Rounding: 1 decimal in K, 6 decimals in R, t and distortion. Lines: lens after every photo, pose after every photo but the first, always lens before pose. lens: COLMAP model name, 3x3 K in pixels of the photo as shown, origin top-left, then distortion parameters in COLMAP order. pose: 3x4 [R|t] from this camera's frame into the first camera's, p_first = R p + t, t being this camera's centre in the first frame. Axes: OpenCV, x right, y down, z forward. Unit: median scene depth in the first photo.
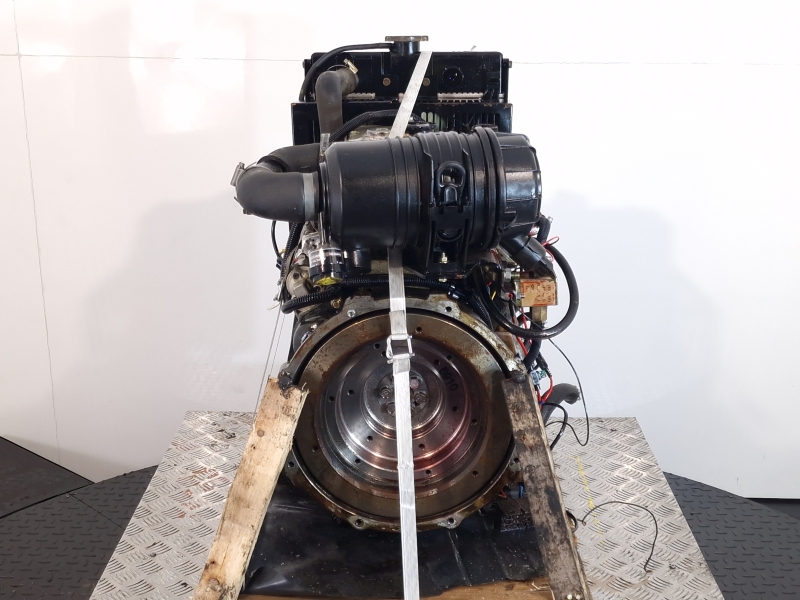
lens RADIAL K [[532.0, 0, 400.0], [0, 532.0, 300.0], [0, 0, 1]] dist [0.001760, -0.000209]
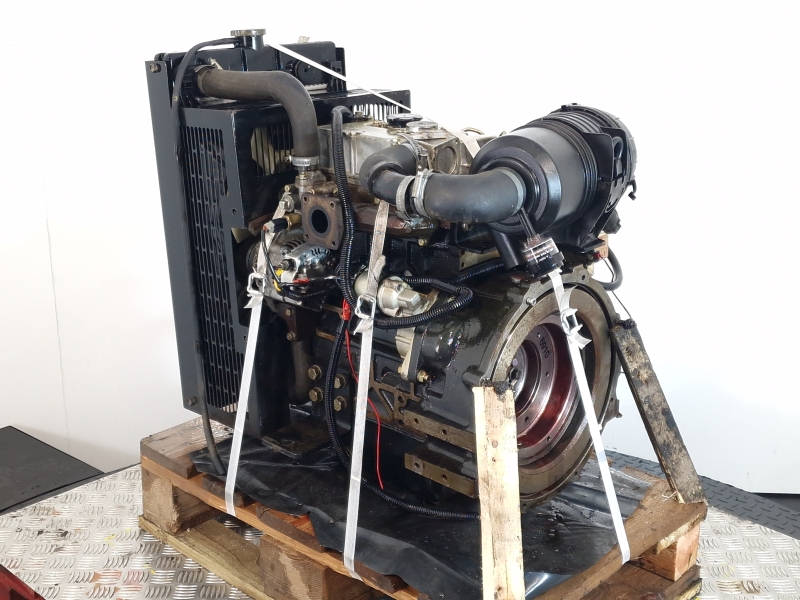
lens RADIAL K [[542.3, 0, 400.0], [0, 542.3, 300.0], [0, 0, 1]] dist [-0.003069, 0.000017]
pose [[0.884621, -0.246058, 0.396107, -0.634738], [0.242403, 0.968309, 0.060149, -0.087987], [-0.398354, 0.042809, 0.916232, 0.137656]]
